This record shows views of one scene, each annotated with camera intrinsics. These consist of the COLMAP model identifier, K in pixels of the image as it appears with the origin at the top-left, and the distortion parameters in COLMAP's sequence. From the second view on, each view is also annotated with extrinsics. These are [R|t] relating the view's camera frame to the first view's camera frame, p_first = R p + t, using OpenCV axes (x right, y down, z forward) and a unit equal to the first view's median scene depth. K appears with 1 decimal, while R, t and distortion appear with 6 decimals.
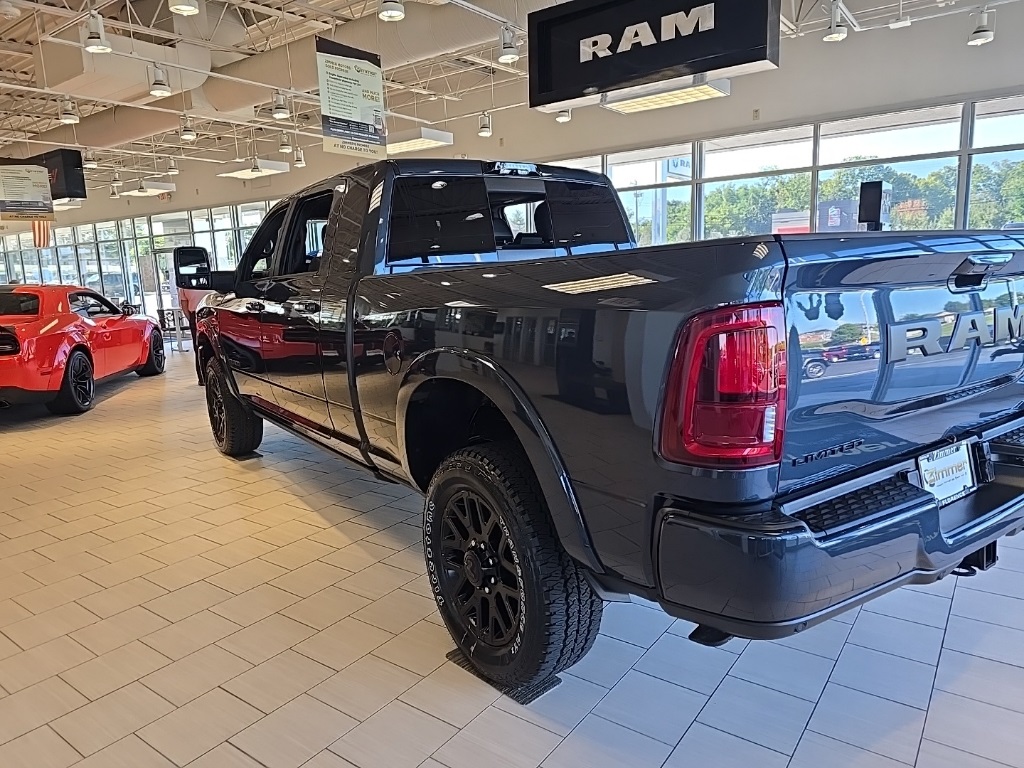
lens RADIAL K [[685.1, 0, 514.3], [0, 685.1, 379.6], [0, 0, 1]] dist [0.048294, -0.045069]
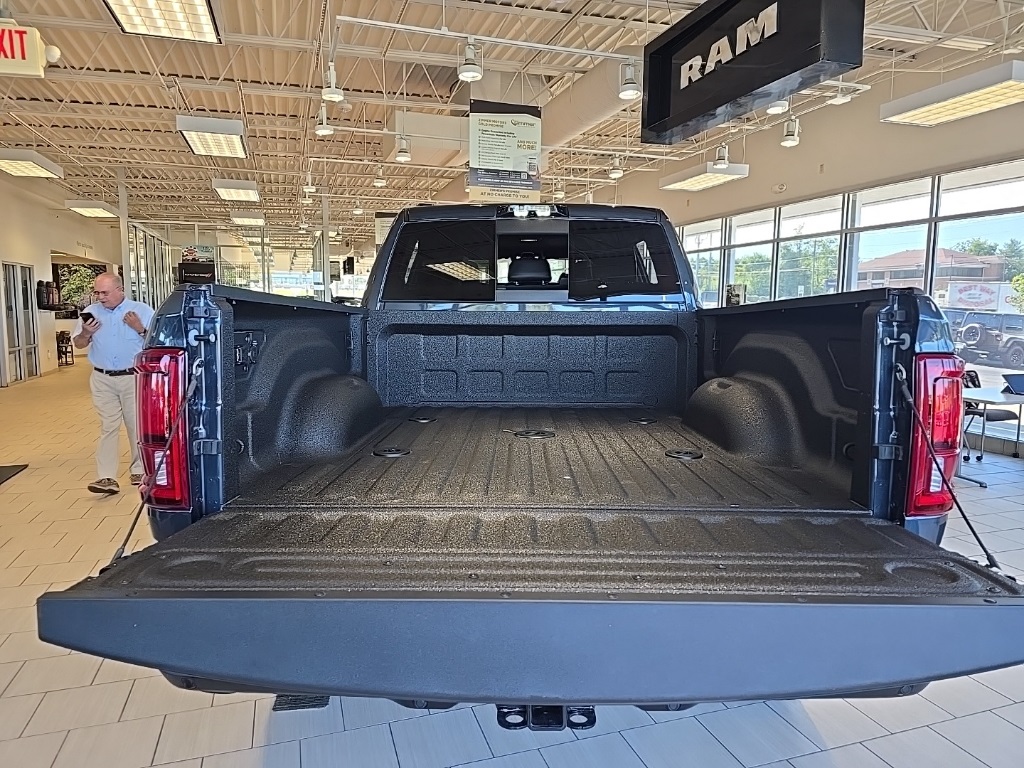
lens RADIAL K [[685.1, 0, 514.3], [0, 685.1, 379.6], [0, 0, 1]] dist [0.048294, -0.045069]
pose [[0.816201, 0.099944, -0.569059, 0.479932], [-0.127354, 0.991821, -0.008470, -0.042729], [0.563558, 0.079385, 0.822253, 0.155107]]
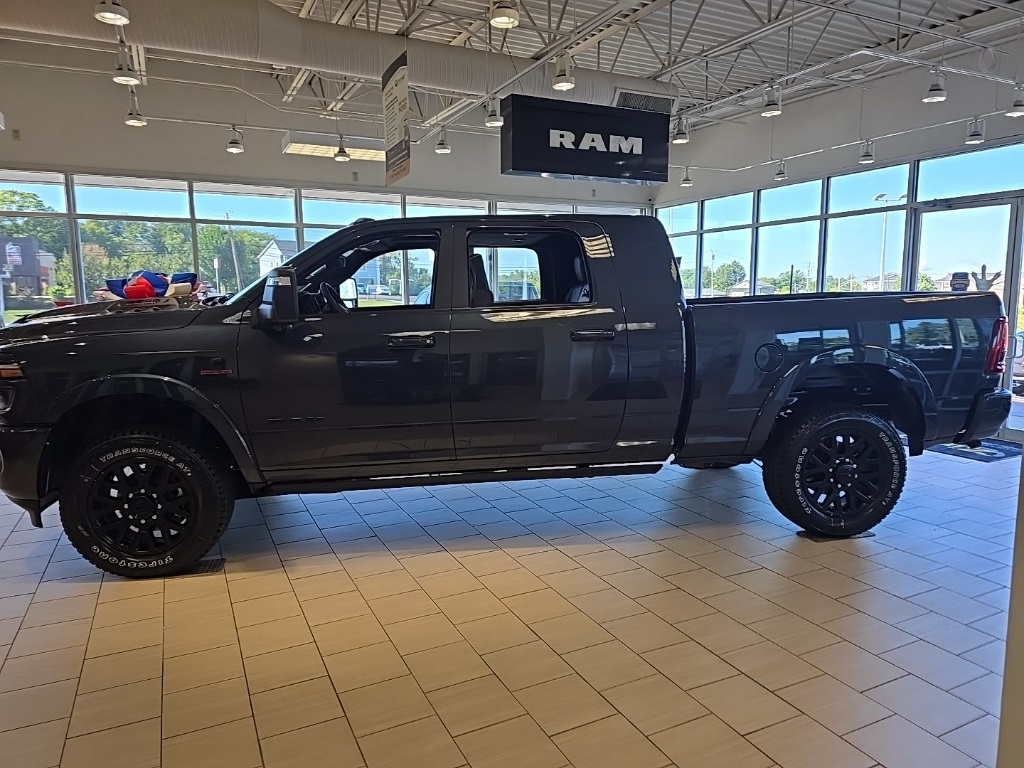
lens RADIAL K [[676.1, 0, 504.5], [0, 676.1, 389.3], [0, 0, 1]] dist [0.099777, -0.088345]
pose [[0.465233, -0.091746, 0.880421, -1.120899], [0.133907, 0.990462, 0.032454, -0.062630], [-0.875001, 0.102796, 0.473081, 0.520641]]
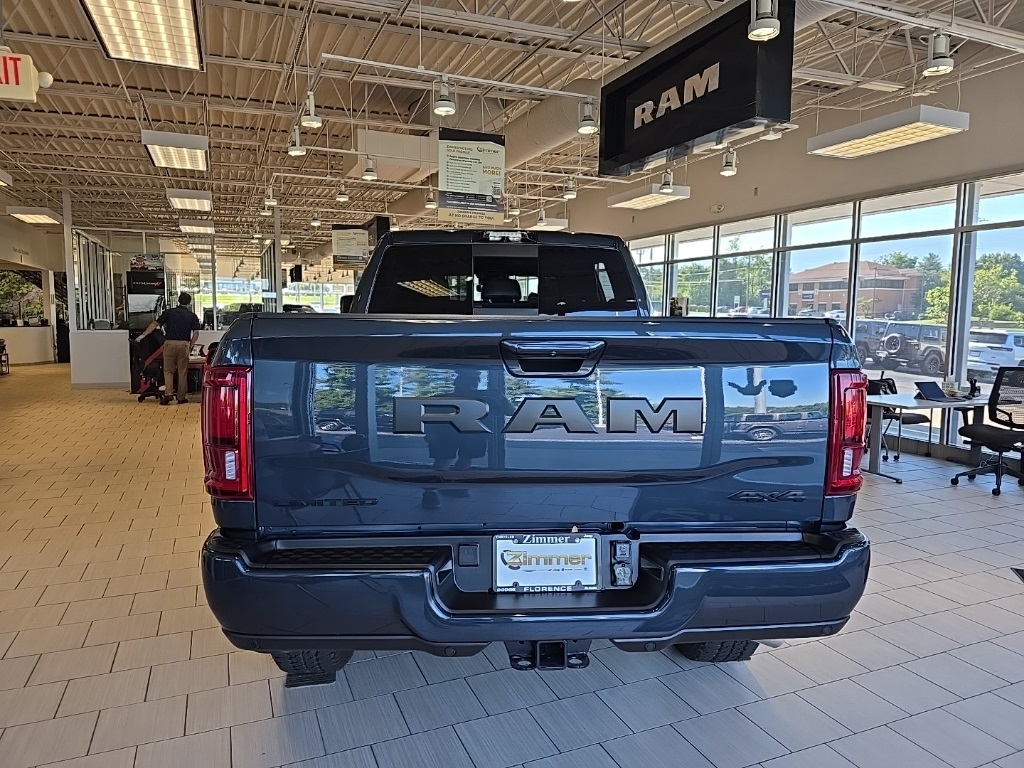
lens RADIAL K [[685.1, 0, 514.3], [0, 685.1, 379.6], [0, 0, 1]] dist [0.048294, -0.045069]
pose [[0.859527, 0.090949, -0.502933, 0.495391], [-0.122262, 0.992058, -0.029548, -0.039193], [0.496251, 0.086887, 0.863820, 0.061145]]
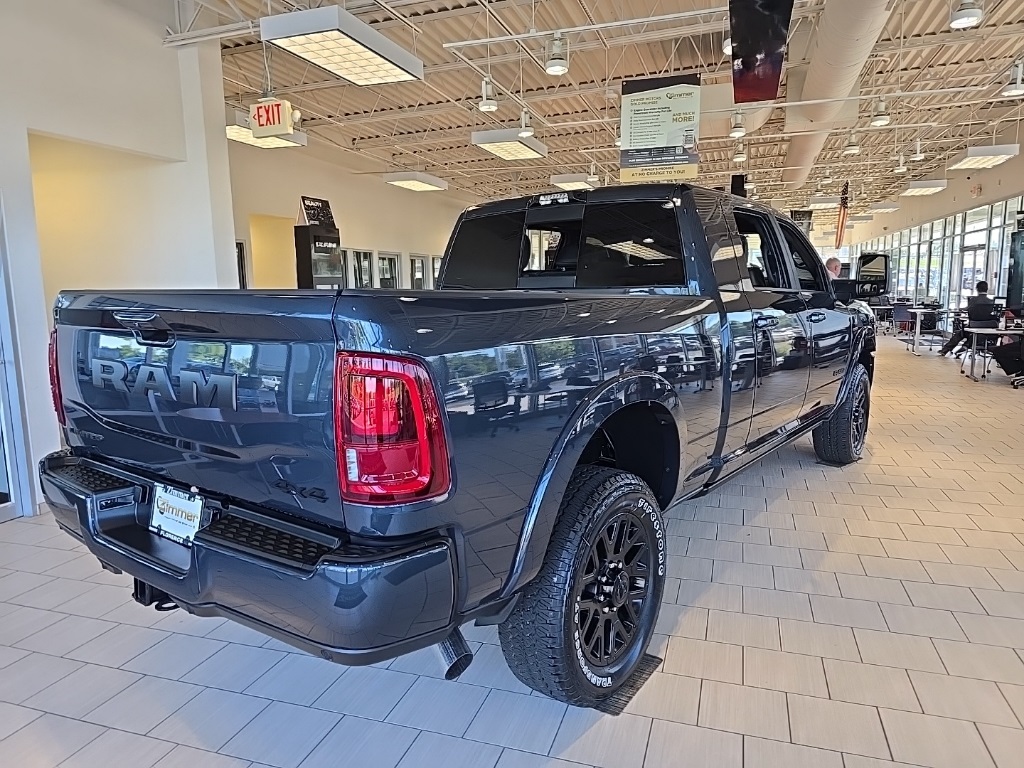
lens RADIAL K [[685.1, 0, 514.3], [0, 685.1, 379.6], [0, 0, 1]] dist [0.048294, -0.045069]
pose [[0.314491, 0.161182, -0.935476, 0.831786], [-0.149955, 0.981541, 0.118707, -0.128923], [0.937341, 0.102947, 0.332856, 0.527581]]
